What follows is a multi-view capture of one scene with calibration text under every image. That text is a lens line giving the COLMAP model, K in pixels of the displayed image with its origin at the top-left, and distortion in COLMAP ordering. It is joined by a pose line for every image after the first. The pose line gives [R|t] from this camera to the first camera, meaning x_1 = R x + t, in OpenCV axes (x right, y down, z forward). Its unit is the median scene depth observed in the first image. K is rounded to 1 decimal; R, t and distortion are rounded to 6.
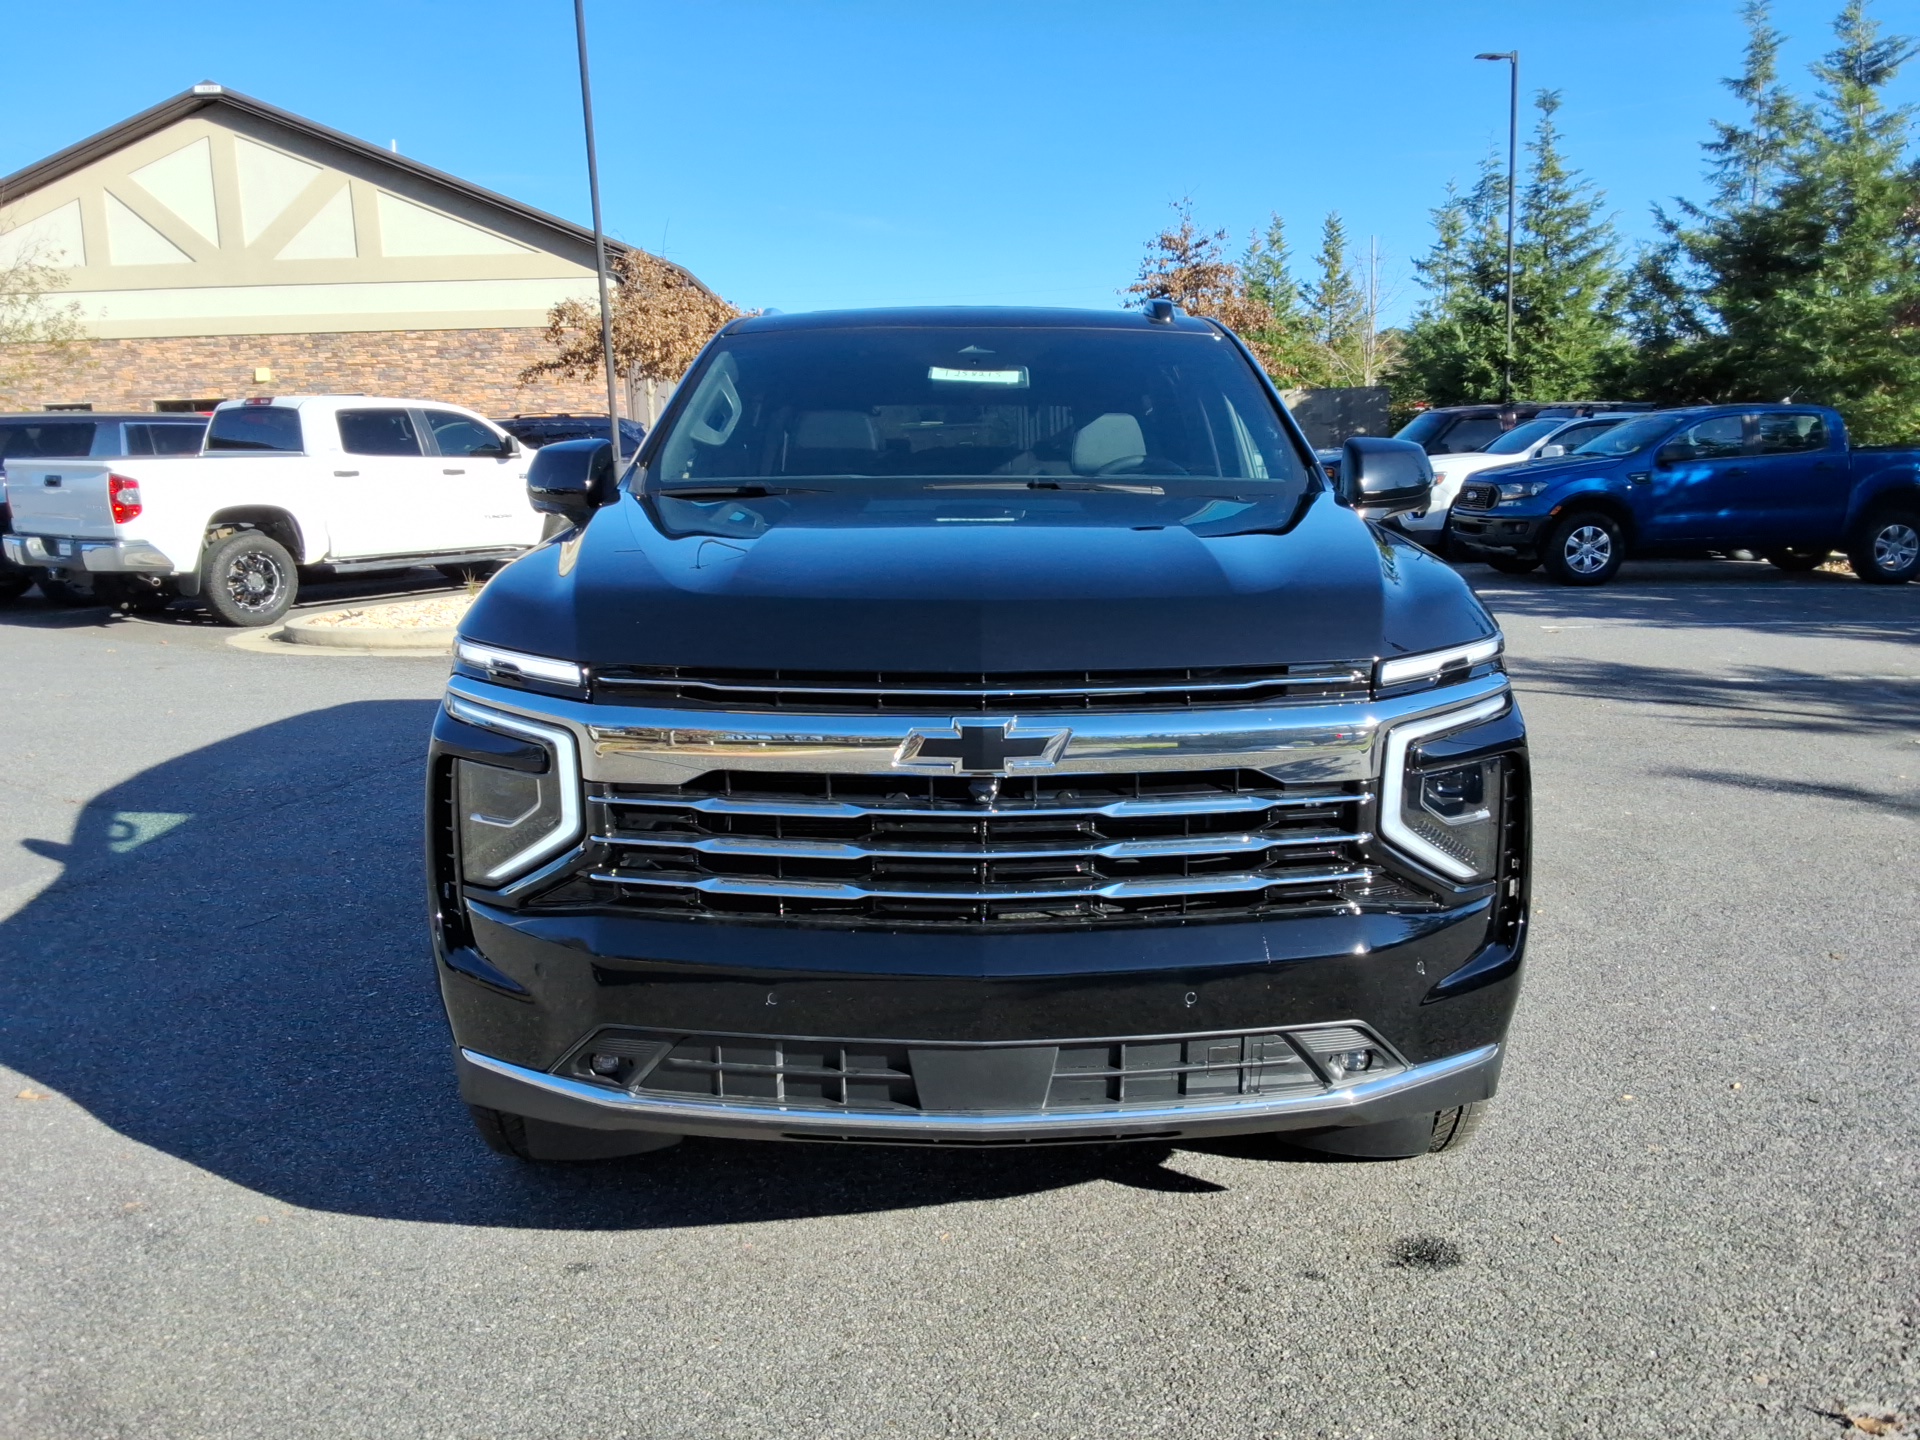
lens RADIAL K [[1553.0, 0, 1014.1], [0, 1553.0, 716.1], [0, 0, 1]] dist [0.098922, -0.145318]
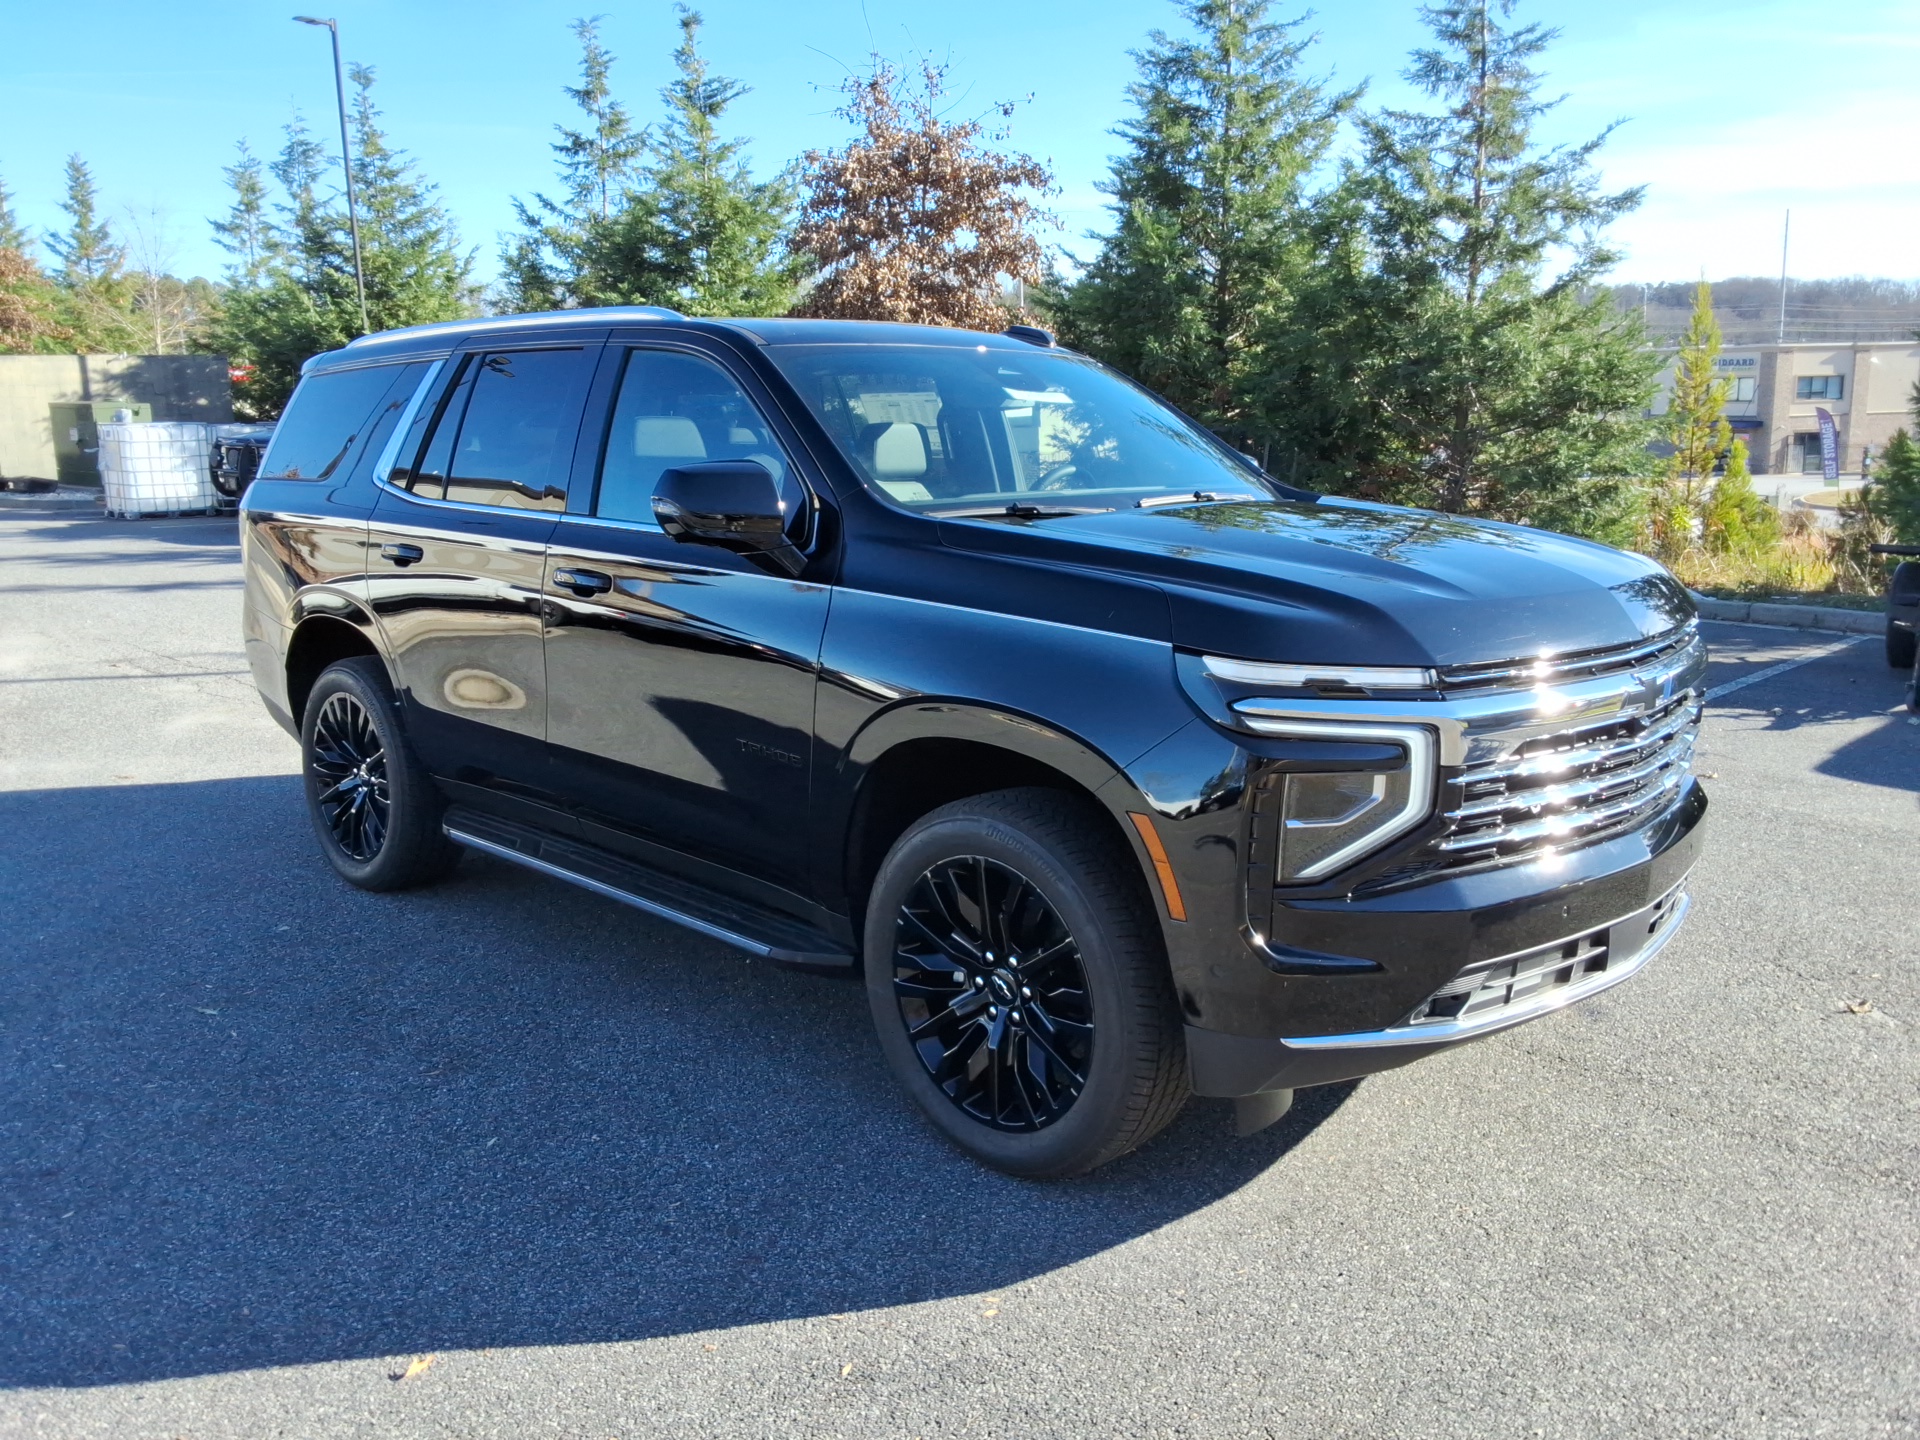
lens RADIAL K [[1553.0, 0, 960.6], [0, 1553.0, 705.6], [0, 0, 1]] dist [0.098922, -0.145318]
pose [[0.700704, -0.127447, 0.701977, -0.174577], [0.118410, 0.991044, 0.061732, -0.015518], [-0.703557, 0.039865, 0.709519, 0.053661]]
